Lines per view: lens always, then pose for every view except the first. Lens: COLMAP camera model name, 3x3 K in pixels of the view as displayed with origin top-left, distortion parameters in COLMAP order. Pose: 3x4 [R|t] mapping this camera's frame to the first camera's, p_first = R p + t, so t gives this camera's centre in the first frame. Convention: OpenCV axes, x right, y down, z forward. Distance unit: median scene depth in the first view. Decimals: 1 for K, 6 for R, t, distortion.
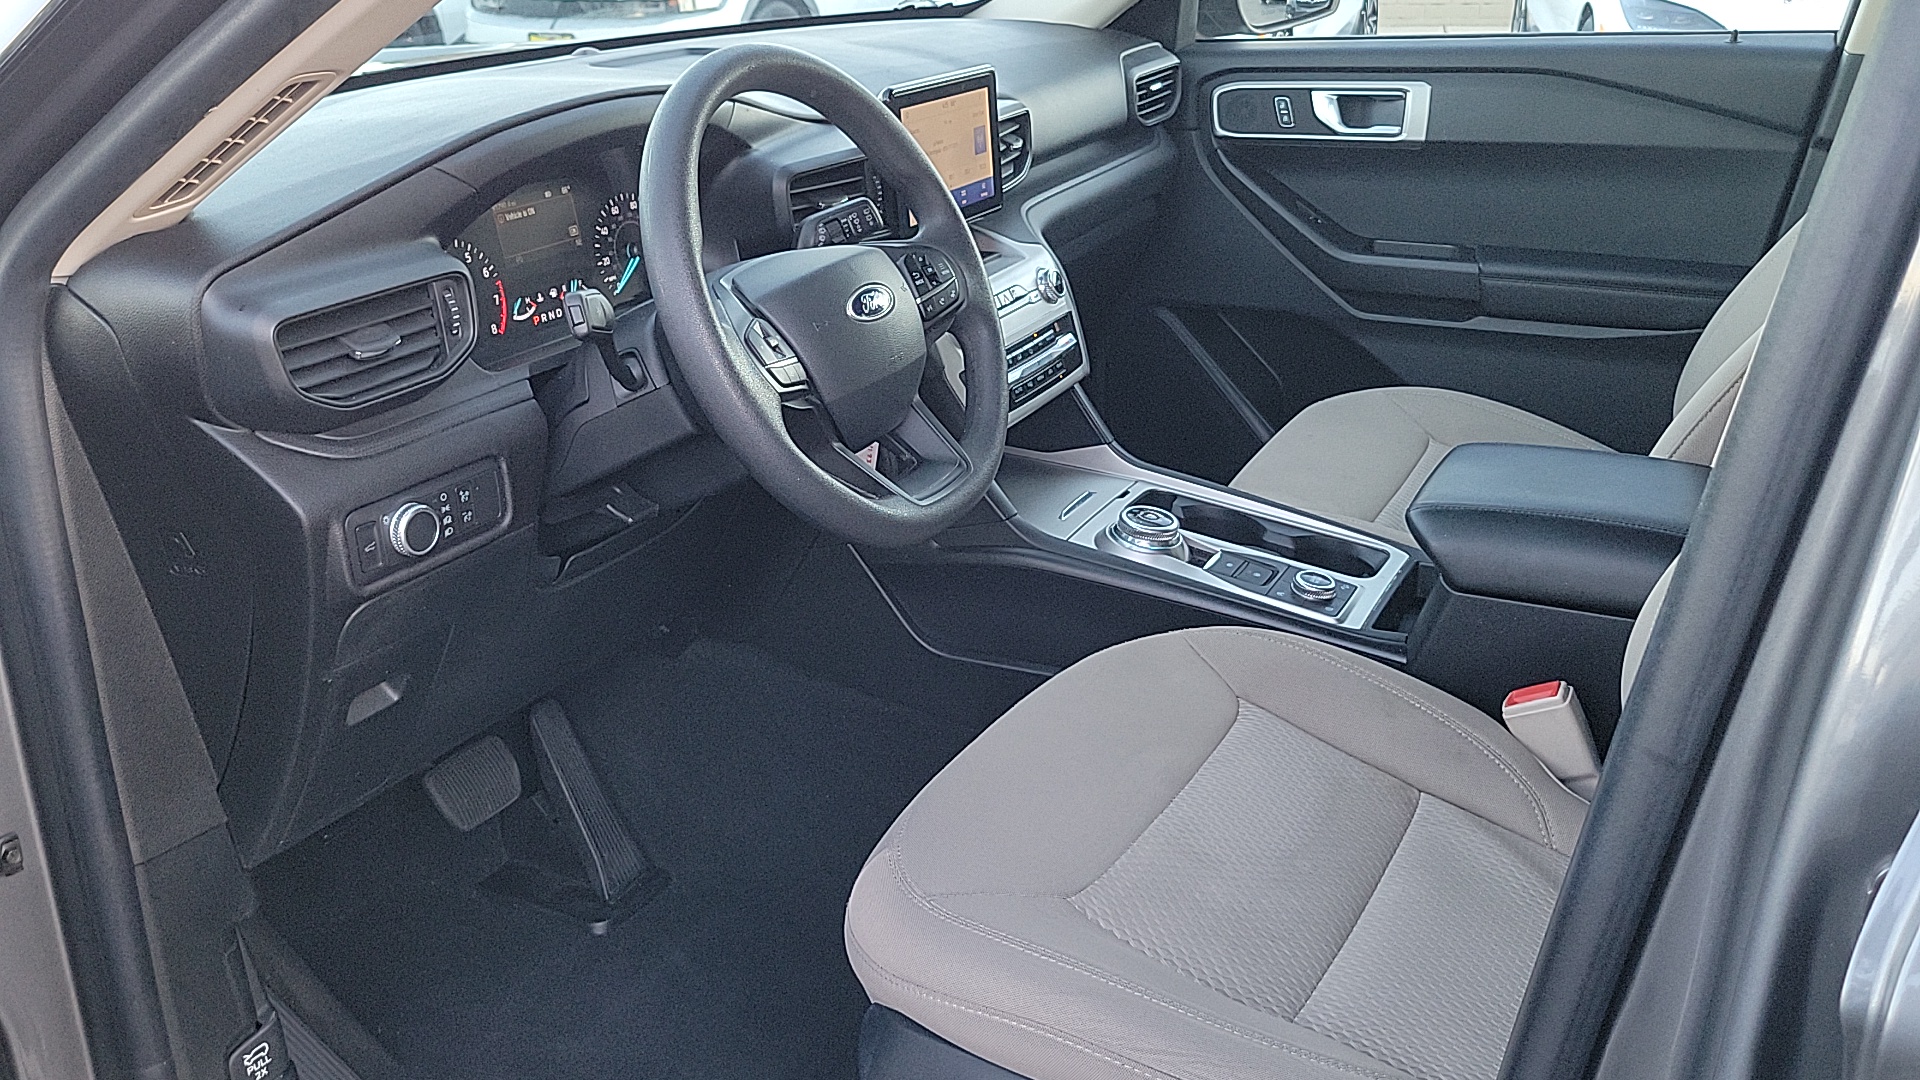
lens RADIAL K [[1662.0, 0, 960.0], [0, 1662.0, 540.0], [0, 0, 1]] dist [0.036085, -0.005803]
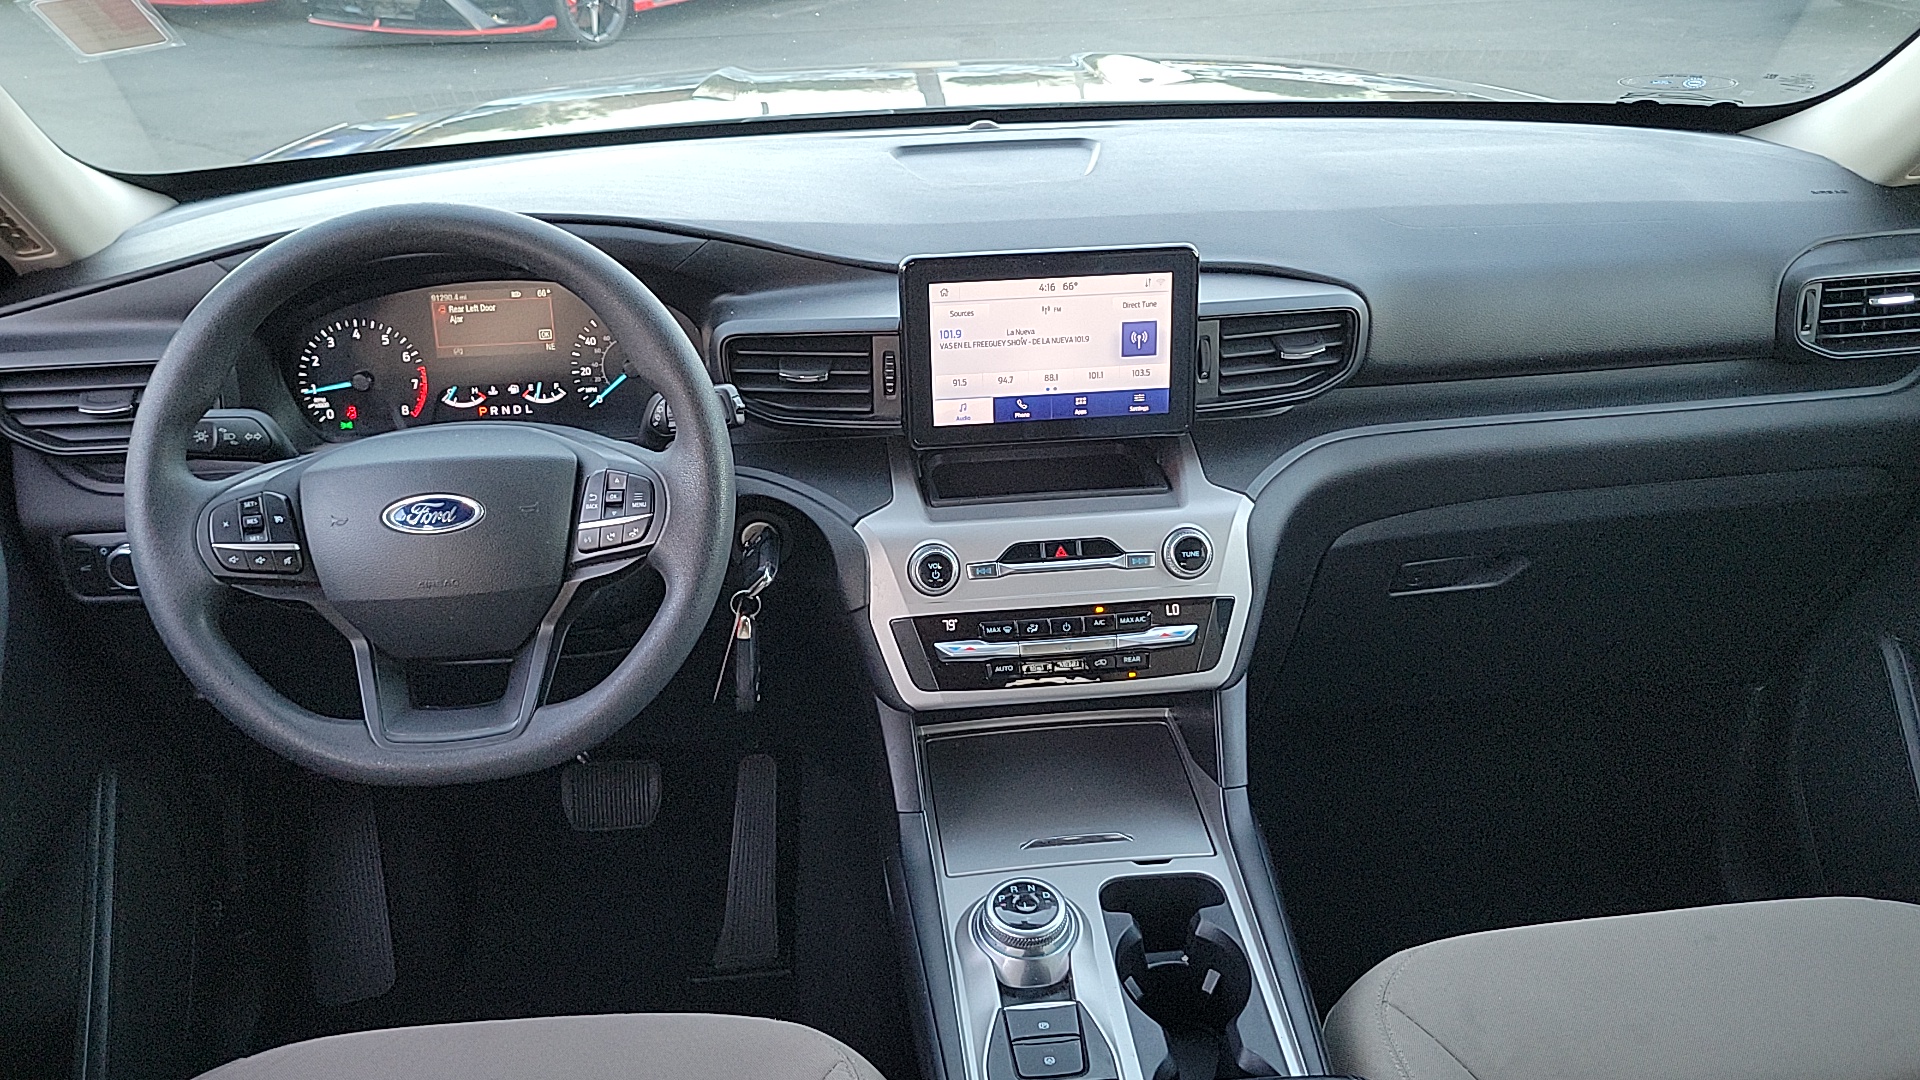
lens RADIAL K [[1665.7, 0, 981.2], [0, 1665.7, 538.2], [0, 0, 1]] dist [0.036386, -0.010918]
pose [[0.551619, 0.357241, -0.753721, 0.552548], [-0.300088, 0.928129, 0.220282, -0.294849], [0.778243, 0.104671, 0.619178, 0.488577]]
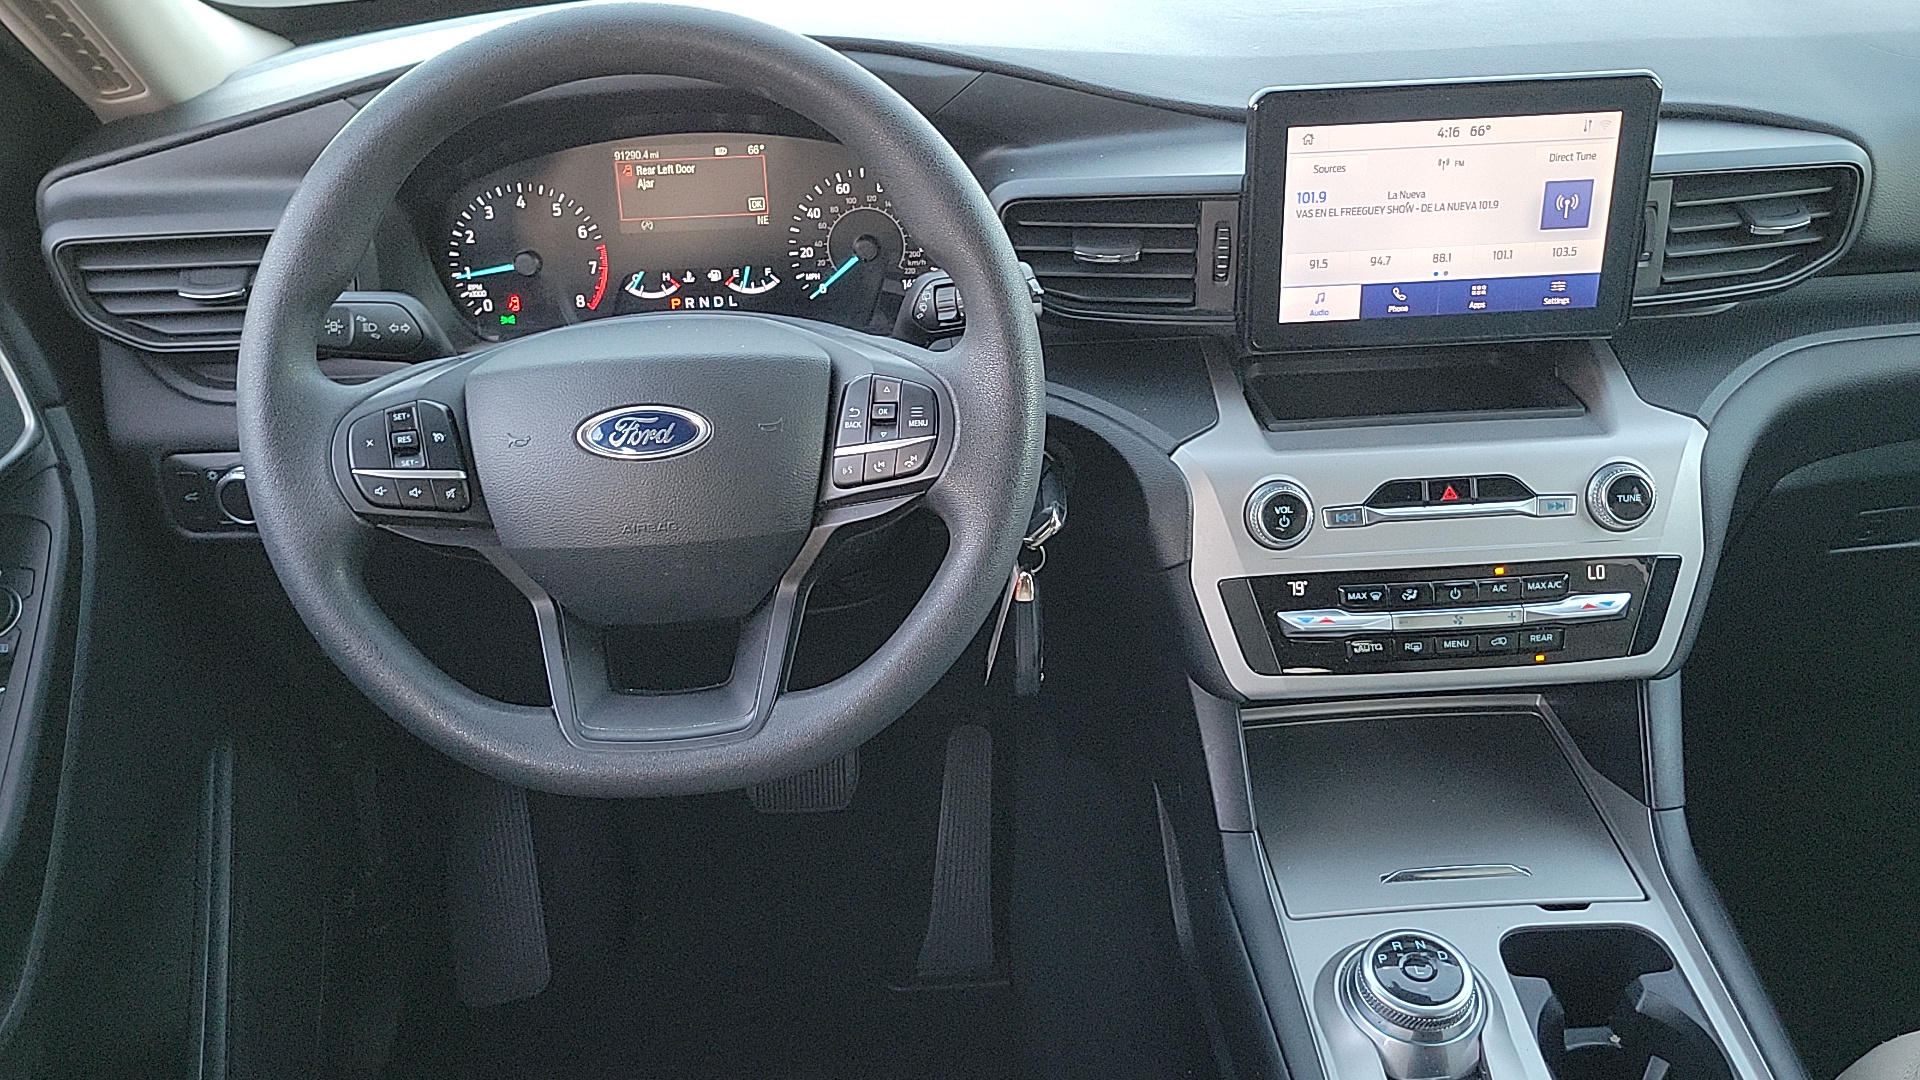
lens RADIAL K [[1657.8, 0, 969.0], [0, 1657.8, 551.9], [0, 0, 1]] dist [0.035100, 0.002249]
pose [[0.501204, 0.404296, -0.765075, 0.370178], [-0.297803, 0.910725, 0.286172, -0.230691], [0.812470, 0.084411, 0.576859, 0.527828]]
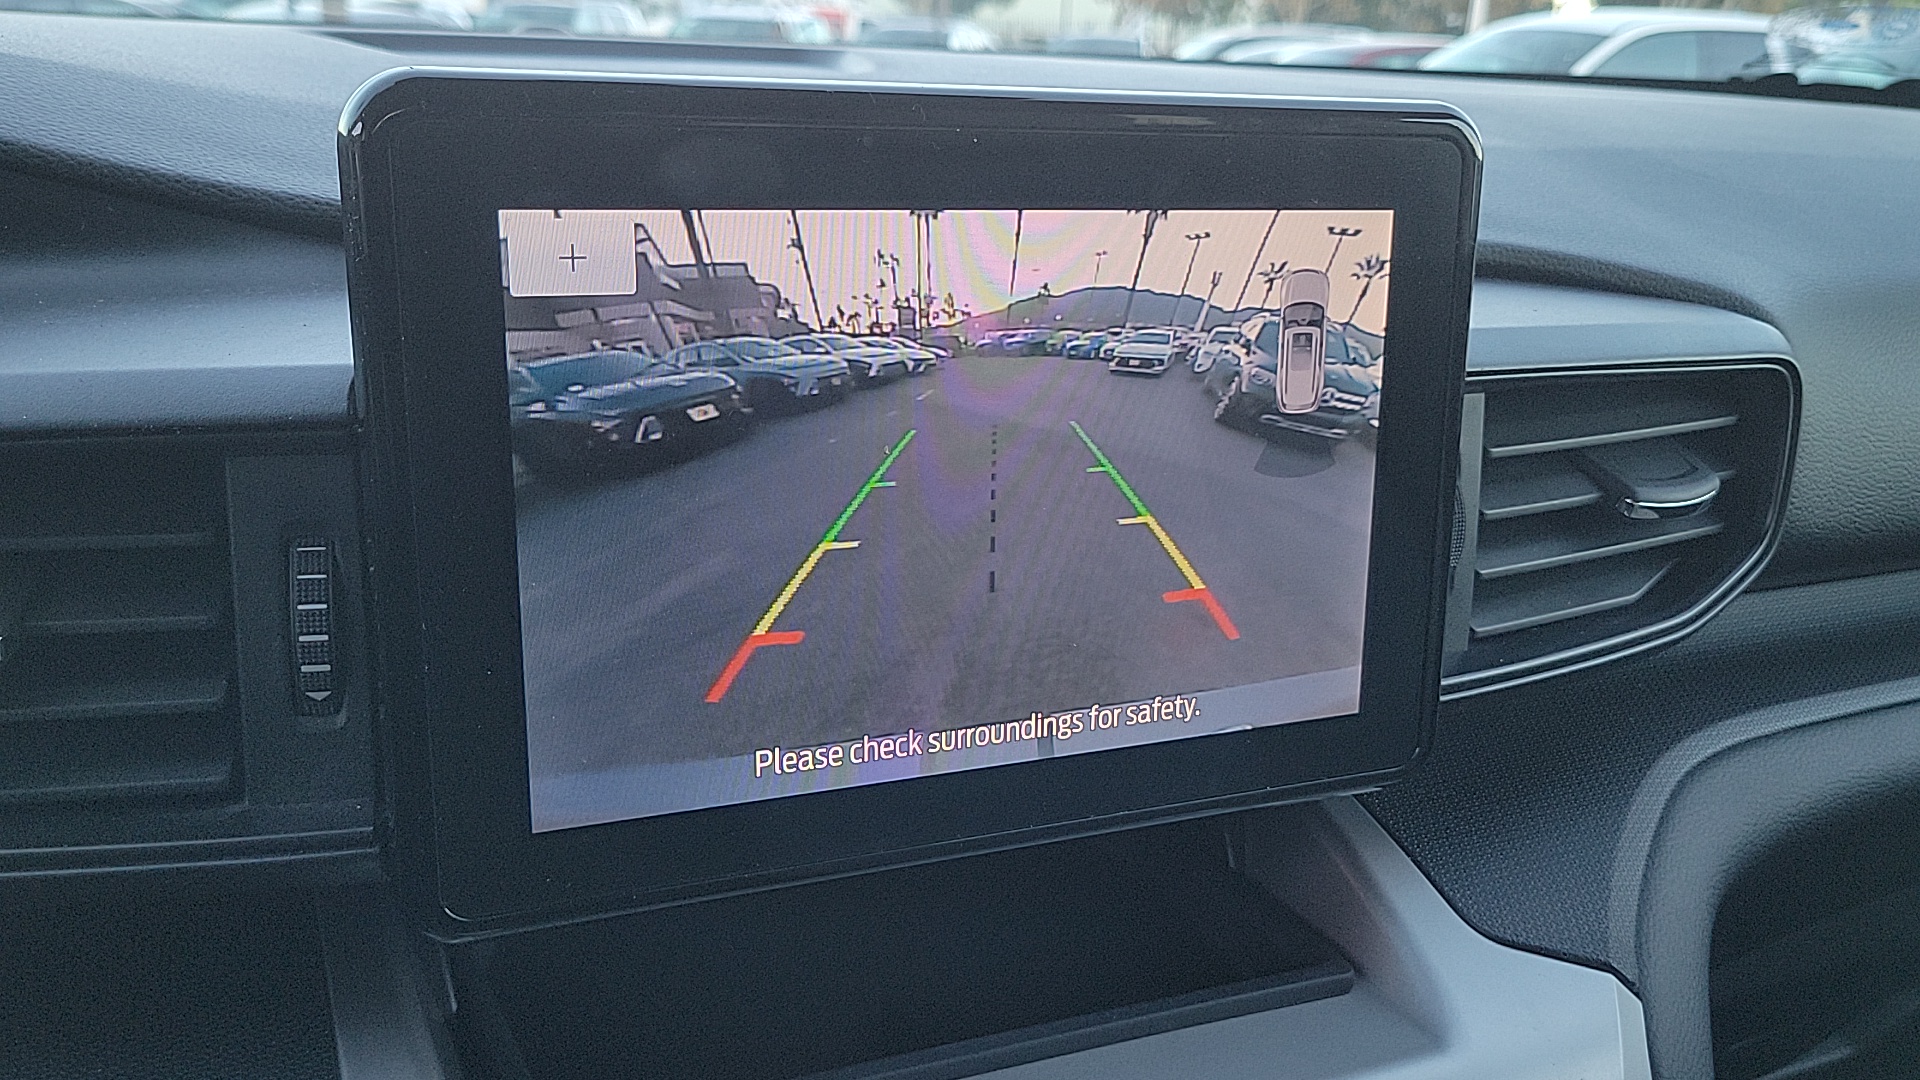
lens RADIAL K [[1662.0, 0, 960.0], [0, 1662.0, 540.0], [0, 0, 1]] dist [0.036085, -0.005803]
pose [[0.777286, 0.223502, -0.588110, 0.101015], [-0.280722, 0.959769, -0.006277, -0.213876], [0.563047, 0.169975, 0.808756, 0.801726]]
